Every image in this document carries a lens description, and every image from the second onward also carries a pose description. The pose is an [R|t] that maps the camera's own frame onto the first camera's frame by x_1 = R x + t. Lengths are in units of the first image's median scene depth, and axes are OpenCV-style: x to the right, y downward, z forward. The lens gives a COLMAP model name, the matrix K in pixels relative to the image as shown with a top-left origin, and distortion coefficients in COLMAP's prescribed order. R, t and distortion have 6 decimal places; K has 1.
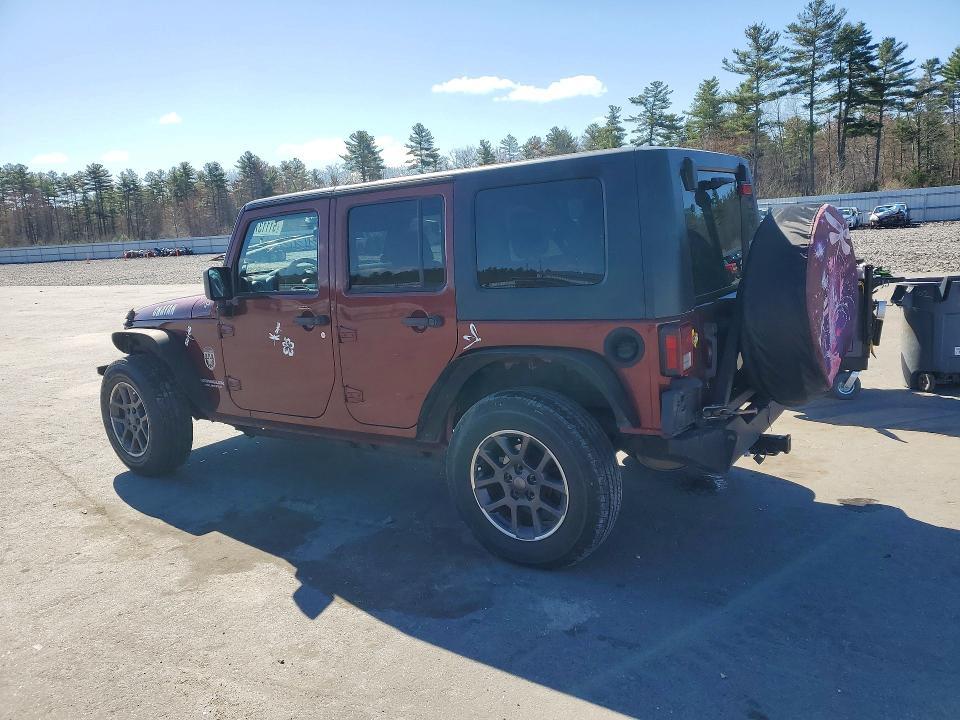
lens RADIAL K [[684.4, 0, 480.0], [0, 684.4, 360.0], [0, 0, 1]] dist [-0.005739, -0.001622]
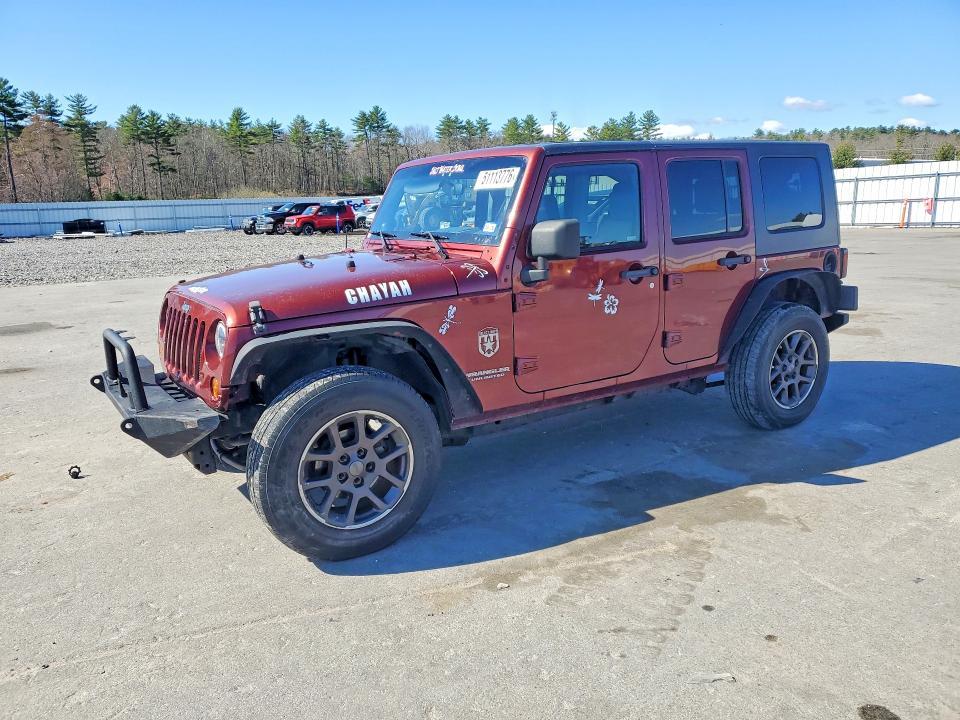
lens RADIAL K [[656.7, 0, 480.0], [0, 656.7, 360.0], [0, 0, 1]] dist [0.002426, -0.038275]
pose [[0.486774, -0.165668, 0.857674, -1.149519], [0.170026, 0.981041, 0.092999, -0.058999], [-0.856821, 0.100557, 0.505713, 0.700964]]
